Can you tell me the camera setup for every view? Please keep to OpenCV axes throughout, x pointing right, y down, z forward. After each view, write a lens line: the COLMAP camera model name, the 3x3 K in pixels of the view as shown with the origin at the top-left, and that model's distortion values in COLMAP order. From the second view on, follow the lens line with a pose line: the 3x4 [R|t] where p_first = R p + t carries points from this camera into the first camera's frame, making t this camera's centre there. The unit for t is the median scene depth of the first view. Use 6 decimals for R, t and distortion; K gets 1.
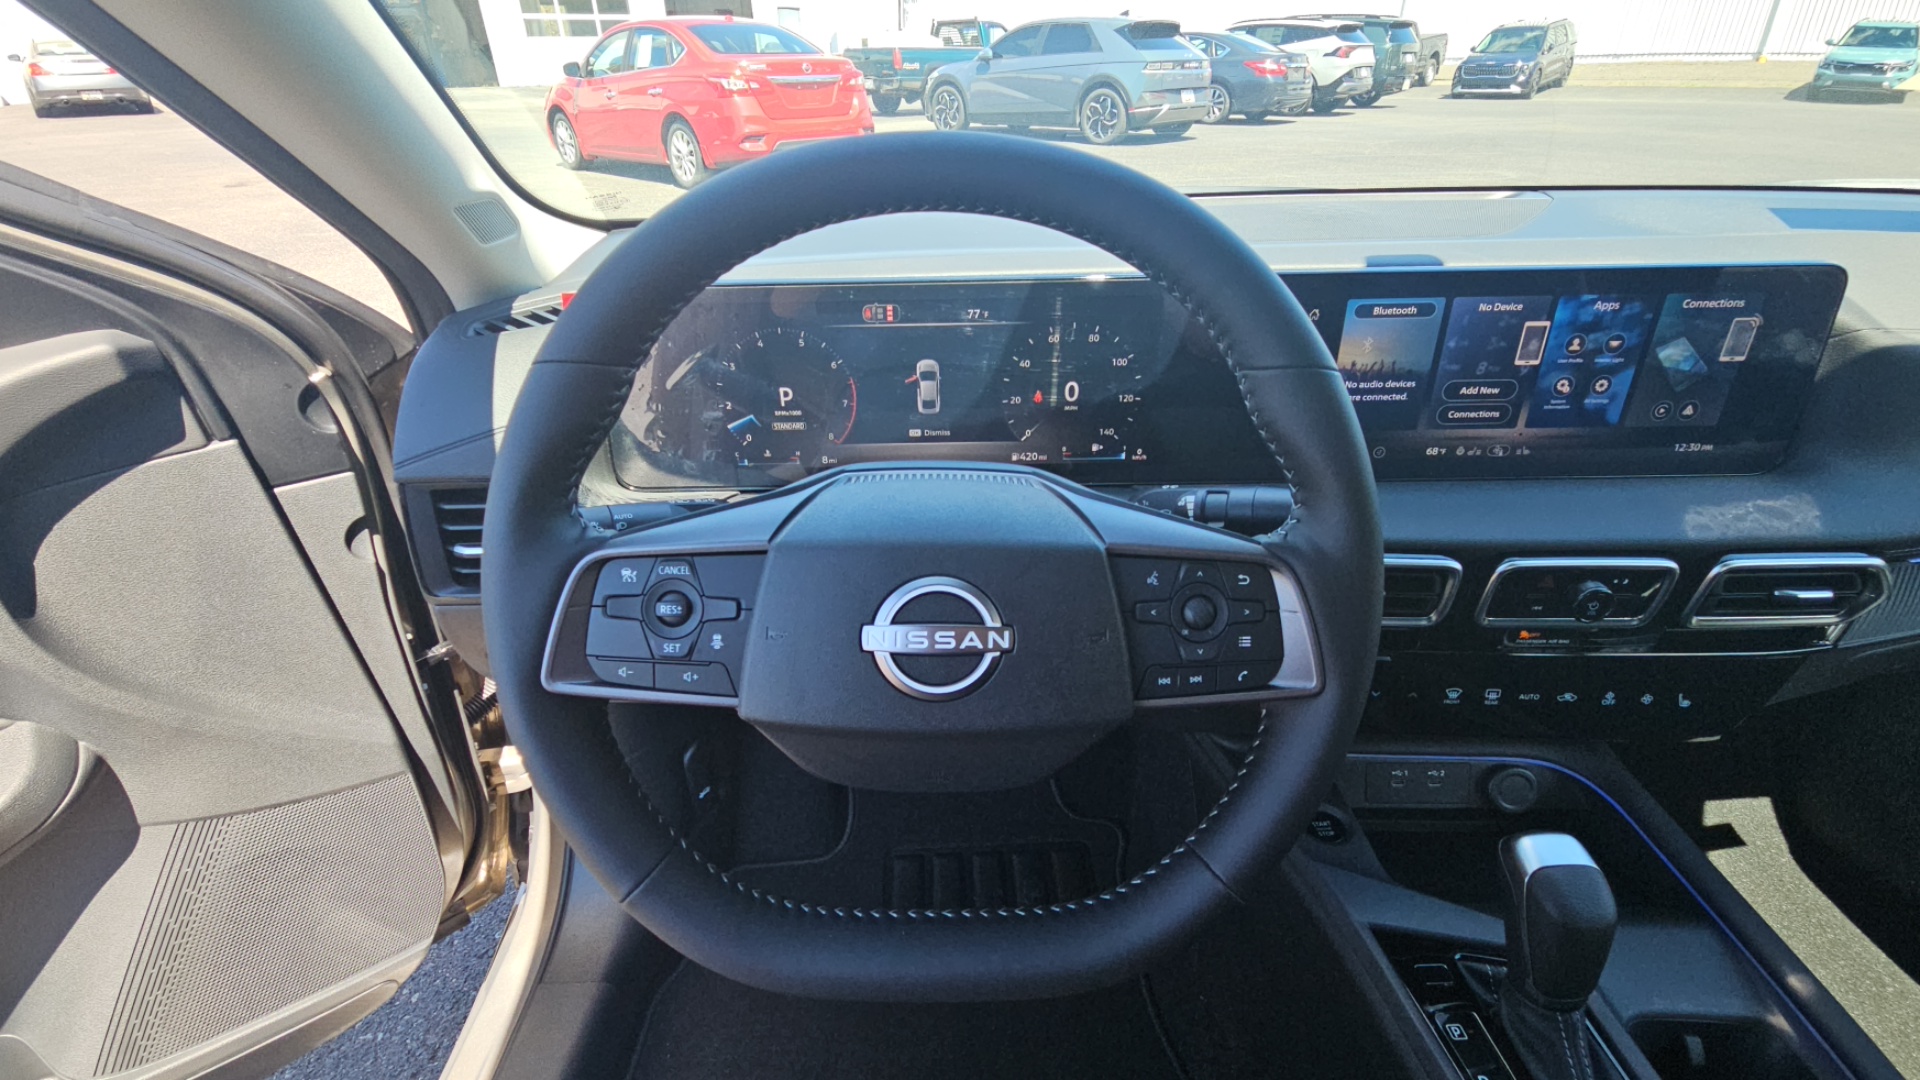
lens RADIAL K [[853.6, 0, 955.5], [0, 853.6, 537.6], [0, 0, 1]] dist [0.002071, -0.004031]
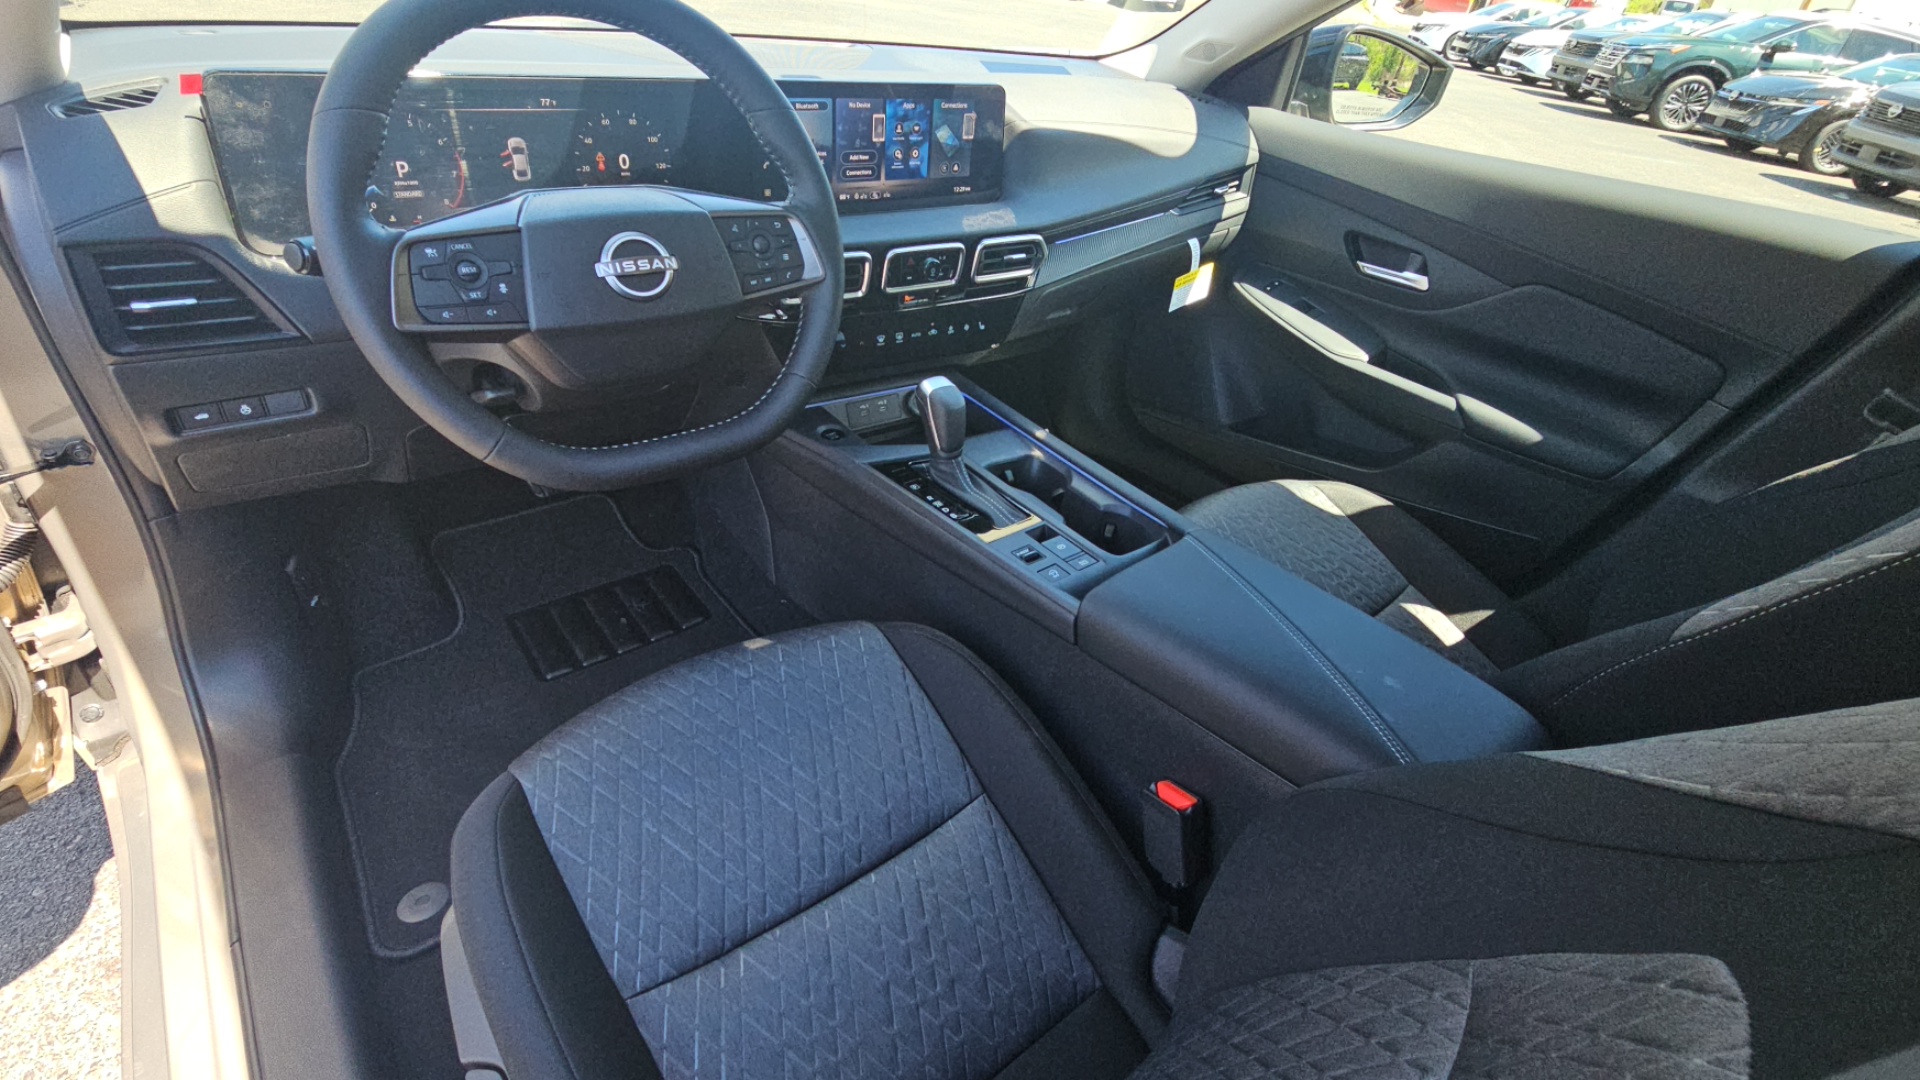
lens RADIAL K [[853.6, 0, 955.5], [0, 853.6, 537.6], [0, 0, 1]] dist [0.002071, -0.004031]
pose [[0.789048, -0.259106, 0.557016, -0.415562], [0.182087, 0.964600, 0.190762, 0.287836], [-0.586726, -0.049095, 0.808296, -0.580870]]
